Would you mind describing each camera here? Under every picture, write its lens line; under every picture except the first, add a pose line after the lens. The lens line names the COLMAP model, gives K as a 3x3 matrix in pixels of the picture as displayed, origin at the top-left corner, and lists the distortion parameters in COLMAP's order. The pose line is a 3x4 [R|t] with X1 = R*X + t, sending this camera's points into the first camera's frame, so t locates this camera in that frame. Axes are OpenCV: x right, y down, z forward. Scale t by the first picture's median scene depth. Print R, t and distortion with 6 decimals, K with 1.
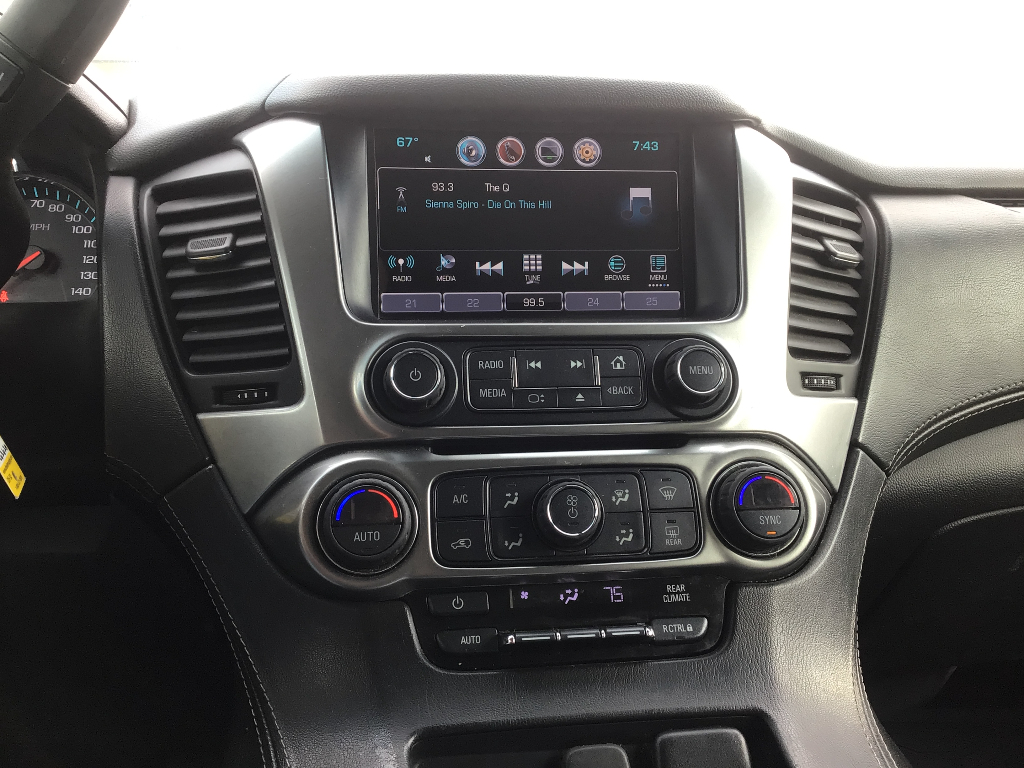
lens RADIAL K [[921.3, 0, 512.0], [0, 921.3, 384.0], [0, 0, 1]] dist [0.075165, -0.010191]
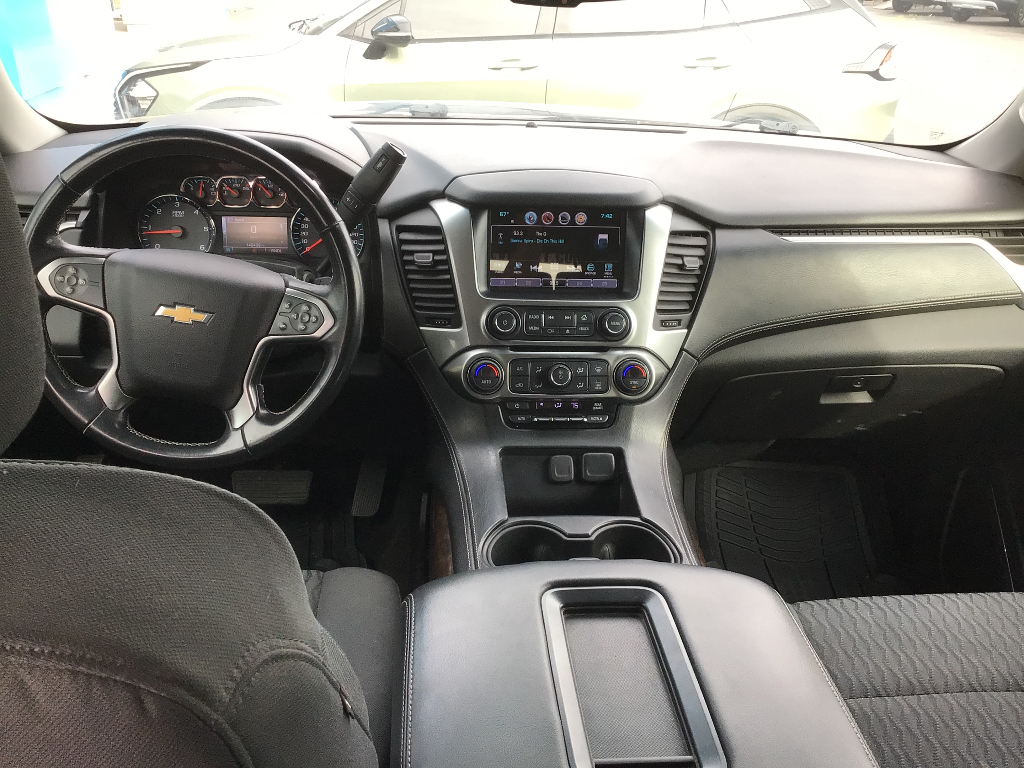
lens RADIAL K [[921.3, 0, 512.0], [0, 921.3, 384.0], [0, 0, 1]] dist [0.075165, -0.010191]
pose [[0.997074, 0.058406, -0.049325, 0.052381], [-0.044218, 0.966942, 0.251134, -0.469054], [0.062362, -0.248218, 0.966695, -1.496053]]
